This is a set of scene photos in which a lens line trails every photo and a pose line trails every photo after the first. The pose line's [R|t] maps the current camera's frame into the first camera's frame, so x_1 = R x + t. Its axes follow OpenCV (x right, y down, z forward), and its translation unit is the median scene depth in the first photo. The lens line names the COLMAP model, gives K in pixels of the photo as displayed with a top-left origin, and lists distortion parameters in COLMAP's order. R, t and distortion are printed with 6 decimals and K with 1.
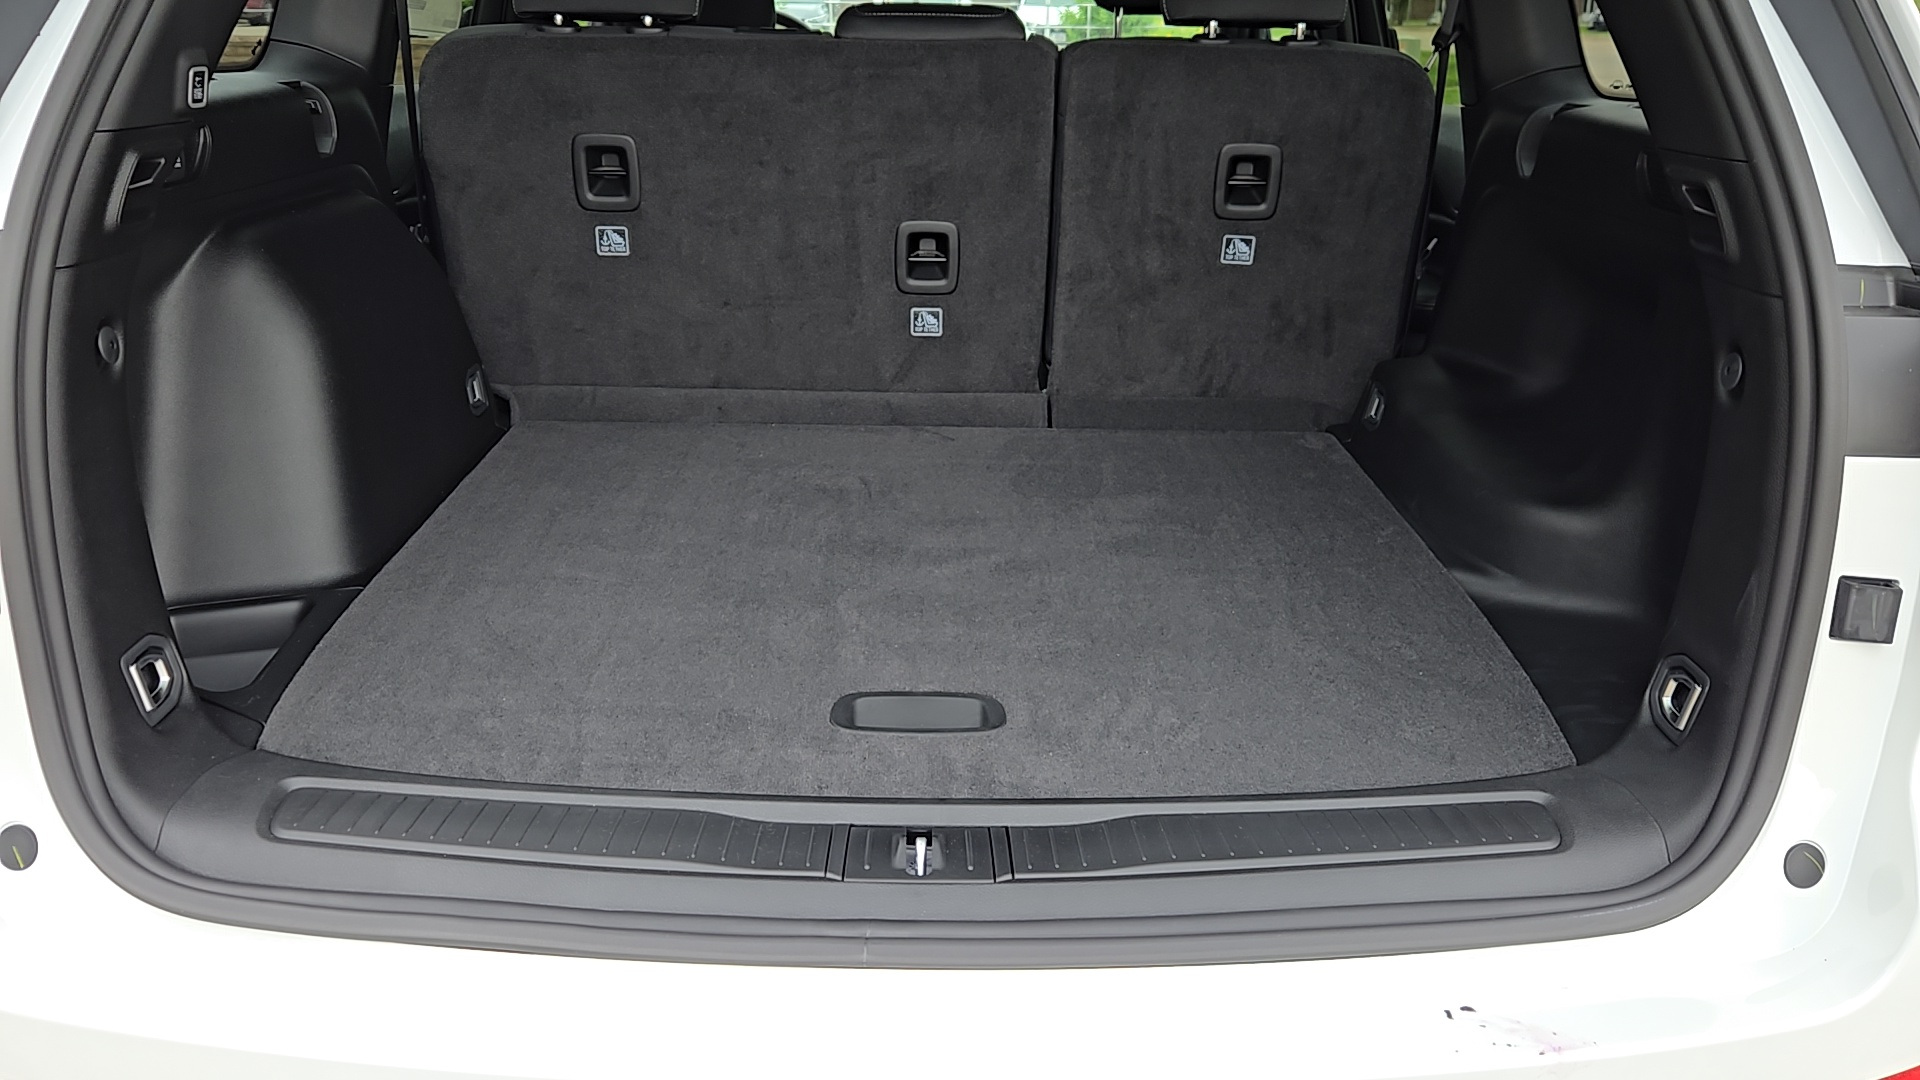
lens RADIAL K [[1591.2, 0, 960.0], [0, 1591.2, 540.0], [0, 0, 1]] dist [0.019489, -0.004397]
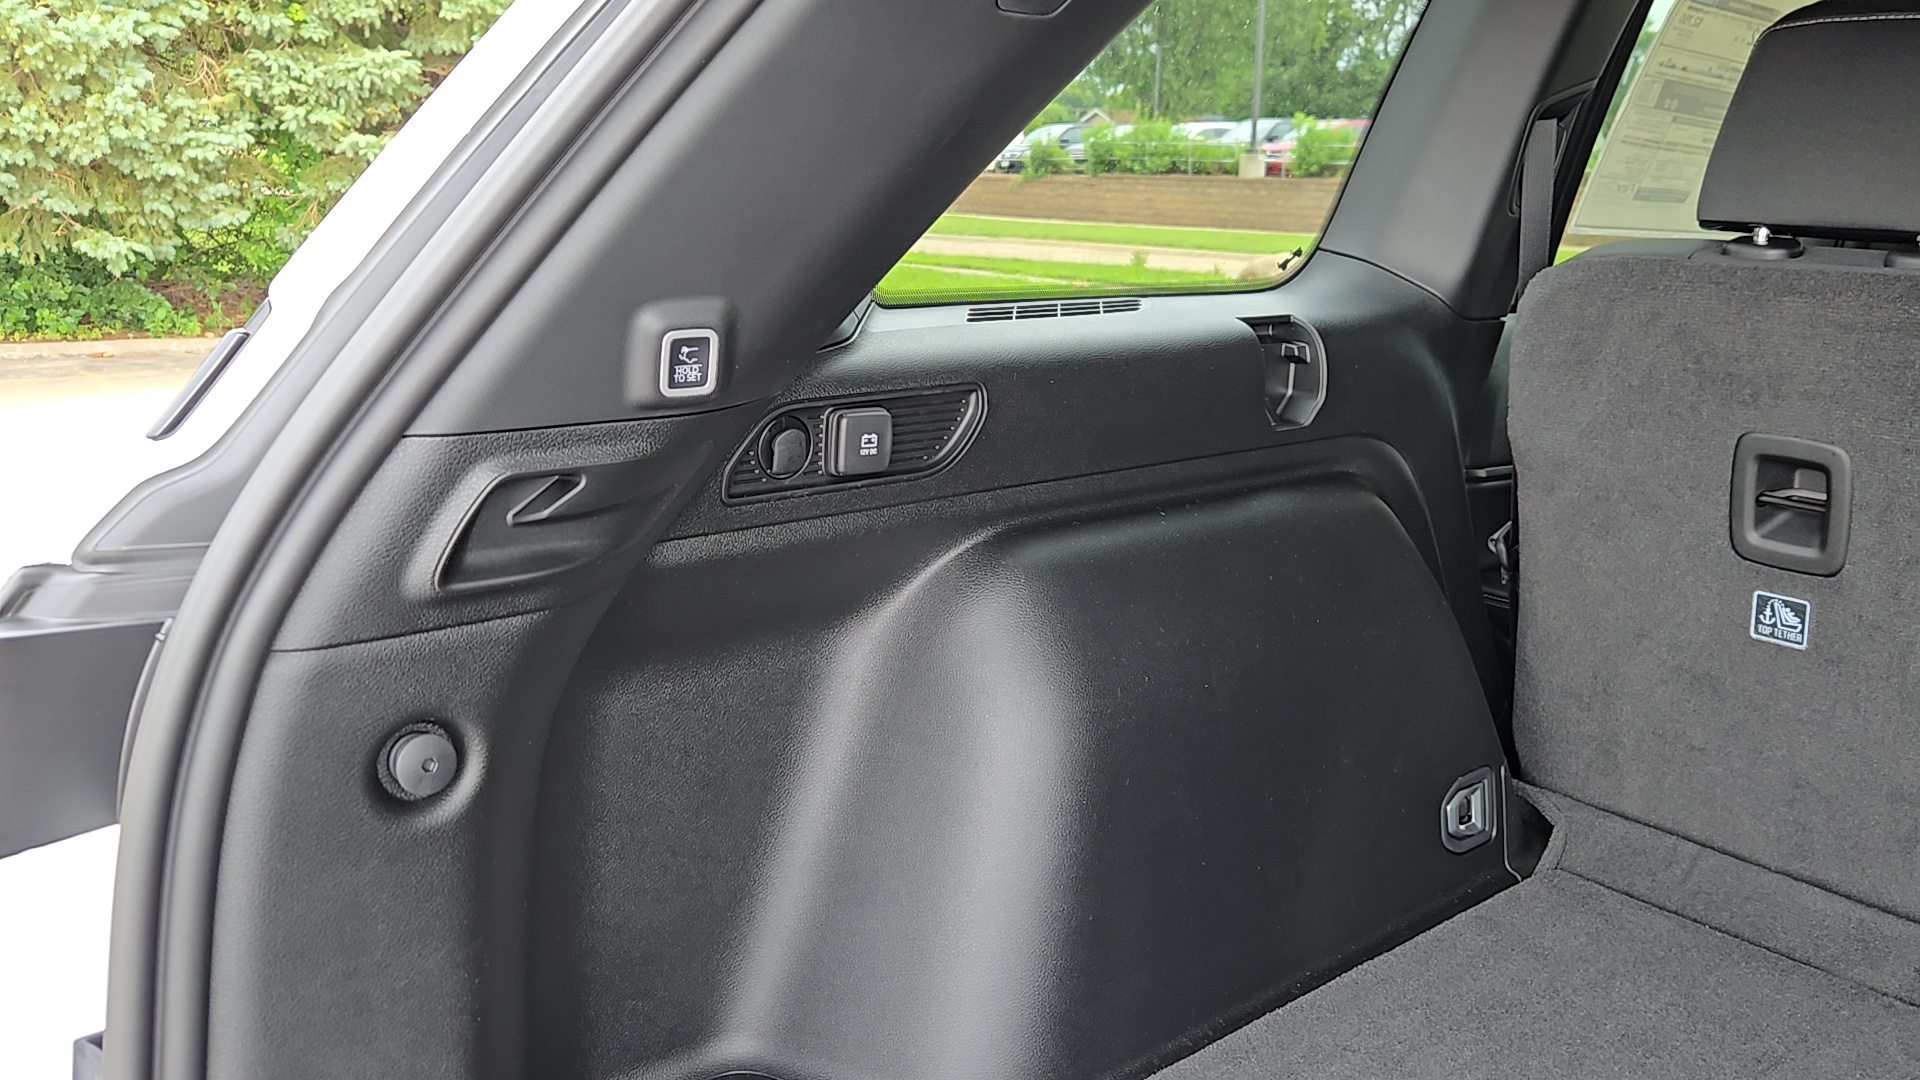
lens RADIAL K [[1631.7, 0, 960.0], [0, 1631.7, 540.0], [0, 0, 1]] dist [0.011572, -0.006888]
pose [[0.633788, 0.182779, -0.751601, 0.026963], [-0.258110, 0.965961, 0.017258, -0.152719], [0.729172, 0.183058, 0.659392, 0.412677]]
